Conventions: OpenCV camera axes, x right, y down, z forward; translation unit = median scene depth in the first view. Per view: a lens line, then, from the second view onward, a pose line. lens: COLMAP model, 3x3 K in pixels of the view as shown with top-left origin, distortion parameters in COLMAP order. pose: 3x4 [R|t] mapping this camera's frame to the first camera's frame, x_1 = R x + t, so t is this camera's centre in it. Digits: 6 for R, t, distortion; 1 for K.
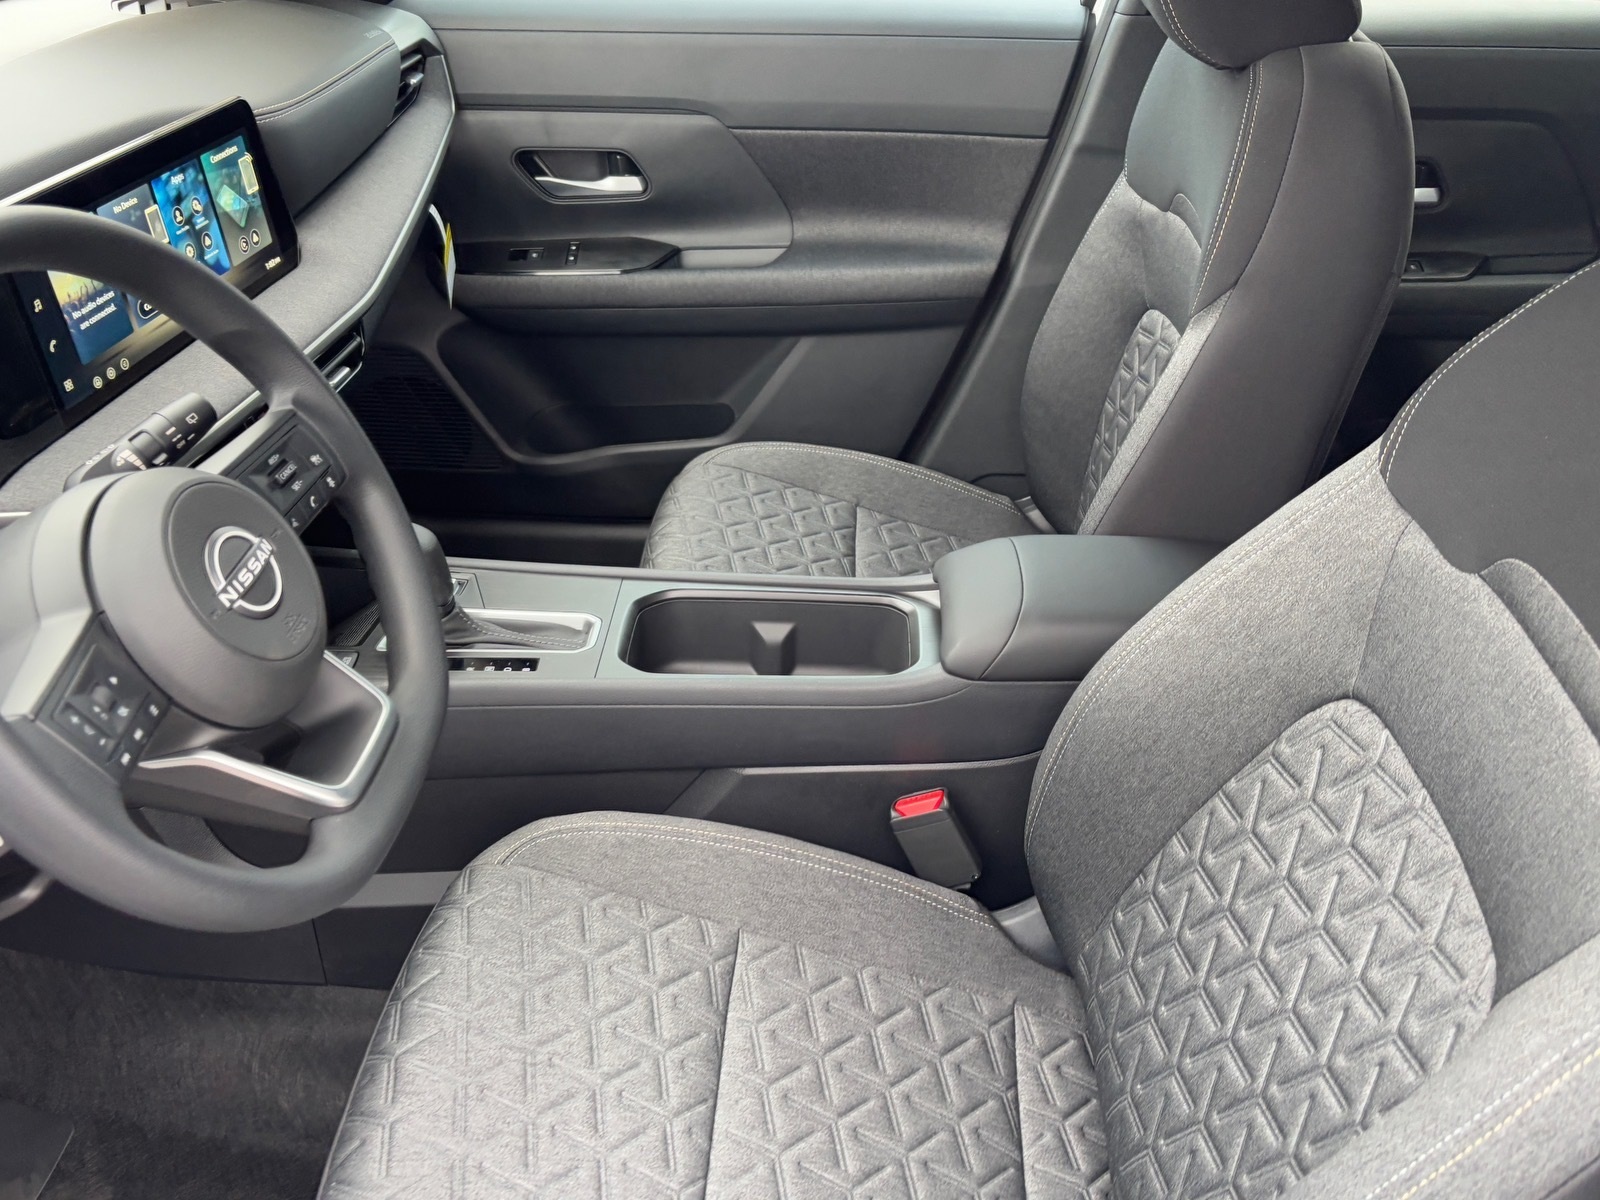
lens RADIAL K [[1434.2, 0, 823.2], [0, 1434.2, 593.2], [0, 0, 1]] dist [0.003994, 0.011105]
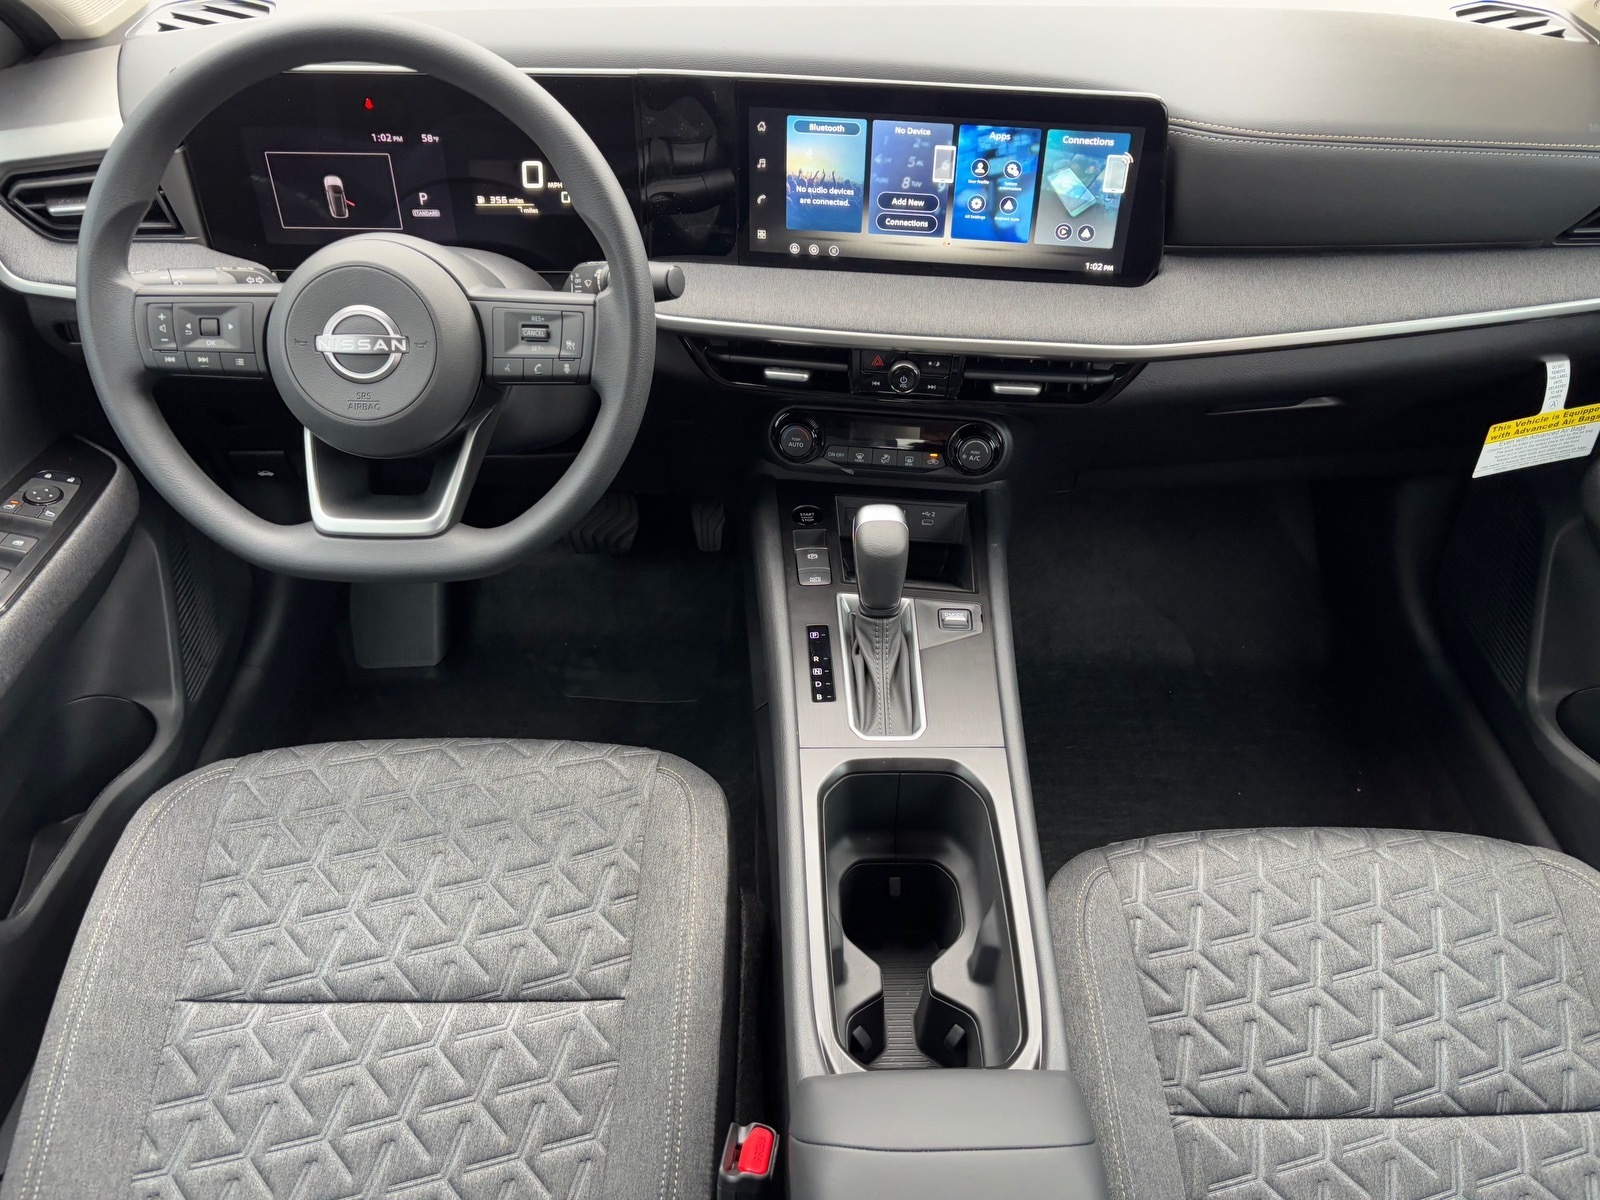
lens RADIAL K [[1244.1, 0, 799.0], [0, 1244.1, 599.4], [0, 0, 1]] dist [0.038674, -0.043470]
pose [[0.054883, 0.635869, -0.769844, 0.452675], [-0.546621, 0.664343, 0.509759, -0.466331], [0.835580, 0.392836, 0.384040, 0.704509]]
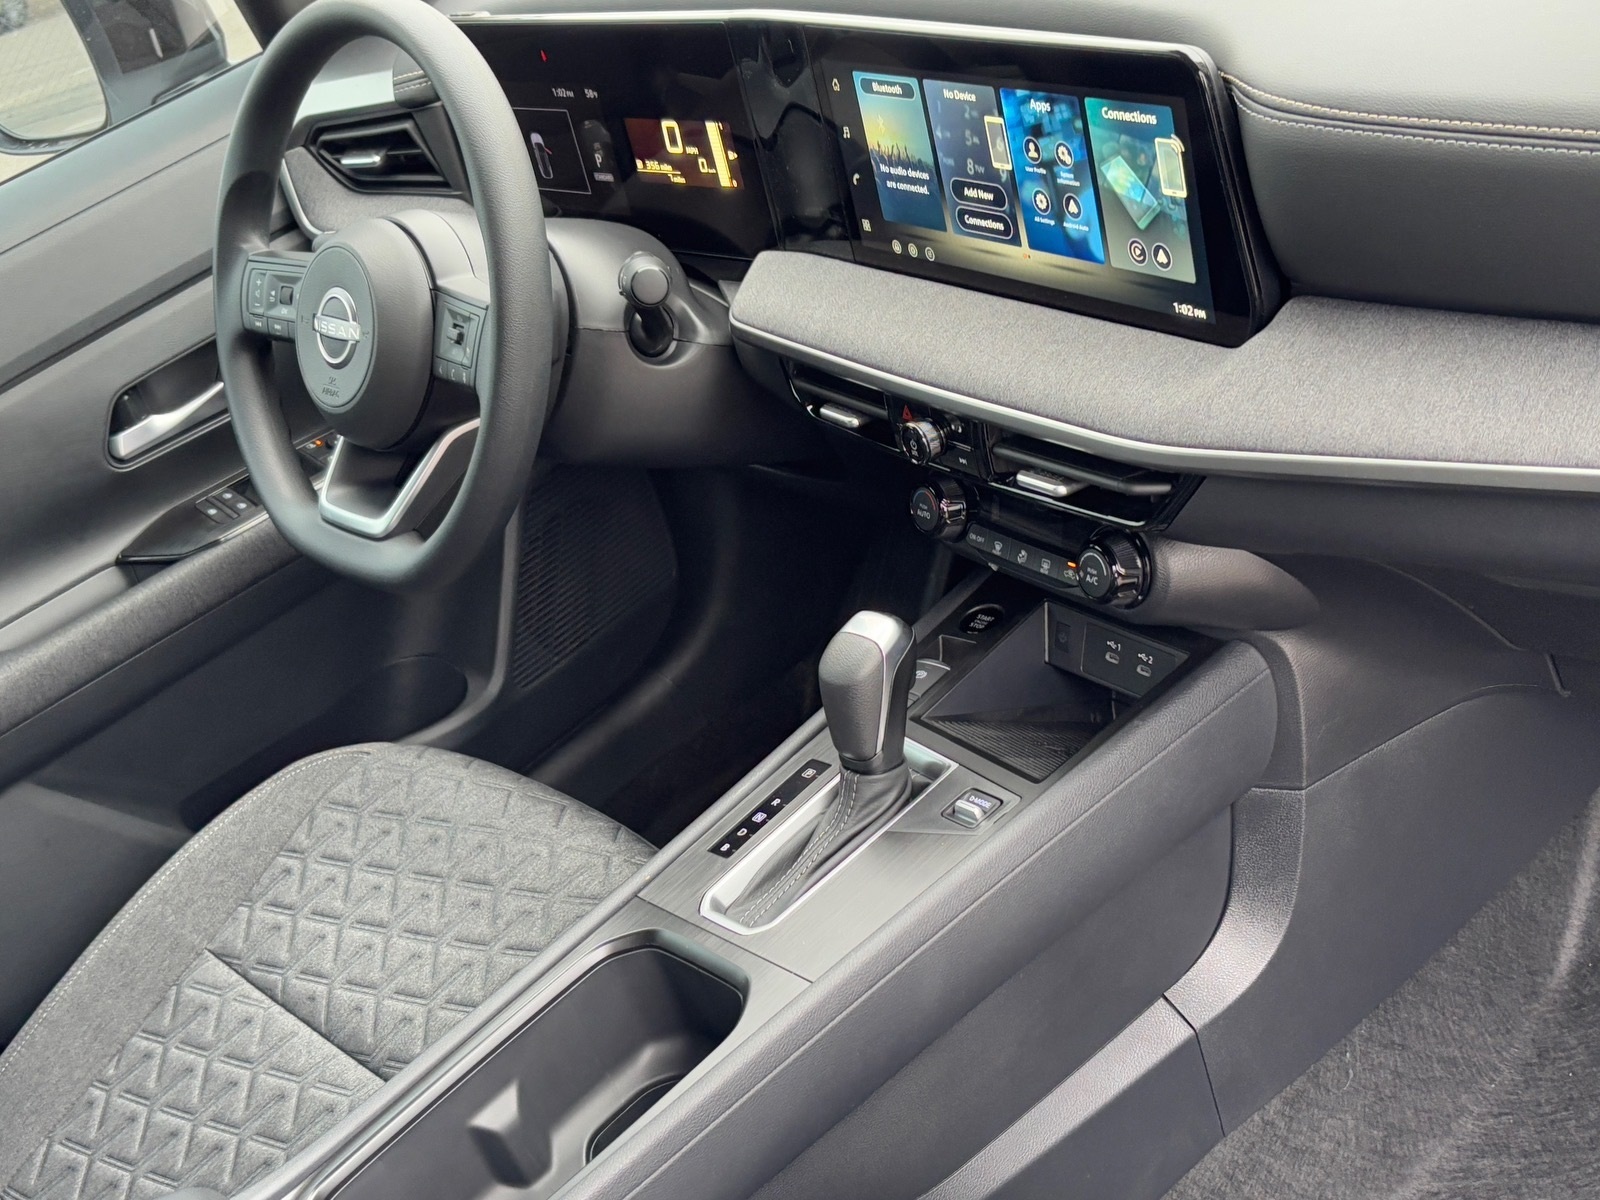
lens RADIAL K [[2070.9, 0, 800.5], [0, 2070.9, 642.5], [0, 0, 1]] dist [0.111746, 0.000000]
pose [[-0.668849, 0.546226, -0.504261, 0.272411], [-0.122392, 0.588151, 0.799437, -0.957912], [0.733254, 0.596419, -0.326530, 1.459263]]
